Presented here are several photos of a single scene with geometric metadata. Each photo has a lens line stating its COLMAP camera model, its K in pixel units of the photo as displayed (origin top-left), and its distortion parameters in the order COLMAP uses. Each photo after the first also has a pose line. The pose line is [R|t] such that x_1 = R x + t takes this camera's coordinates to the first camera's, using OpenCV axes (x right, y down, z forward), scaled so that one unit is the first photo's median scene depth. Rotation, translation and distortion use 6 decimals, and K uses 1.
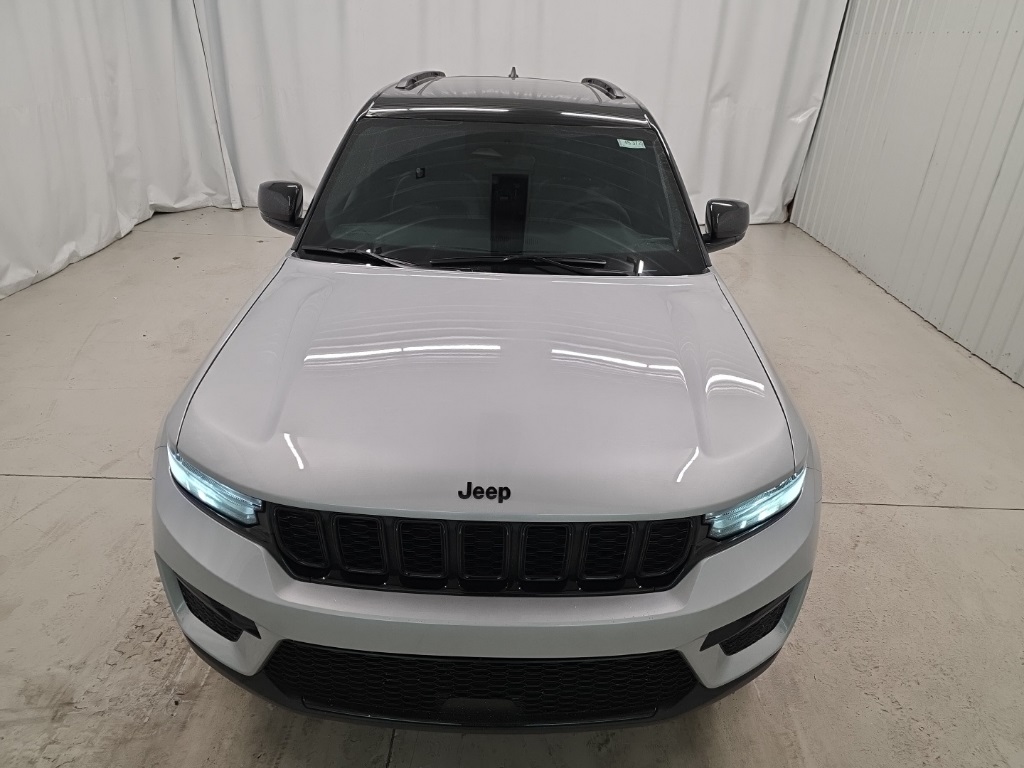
lens RADIAL K [[670.7, 0, 517.1], [0, 670.7, 368.6], [0, 0, 1]] dist [0.036764, -0.023102]
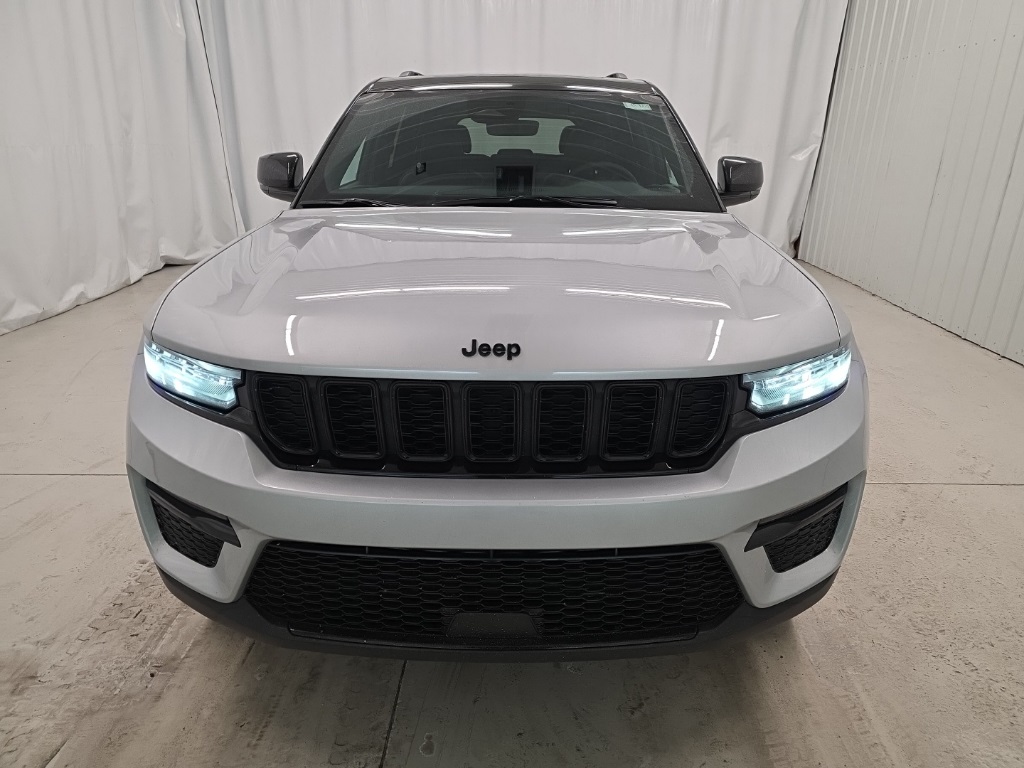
lens RADIAL K [[670.7, 0, 516.7], [0, 670.7, 377.7], [0, 0, 1]] dist [0.036764, -0.023102]
pose [[0.999520, -0.027189, -0.014830, -0.001856], [0.025482, 0.994127, -0.105172, 0.203894], [0.017602, 0.104744, 0.994343, 0.082099]]
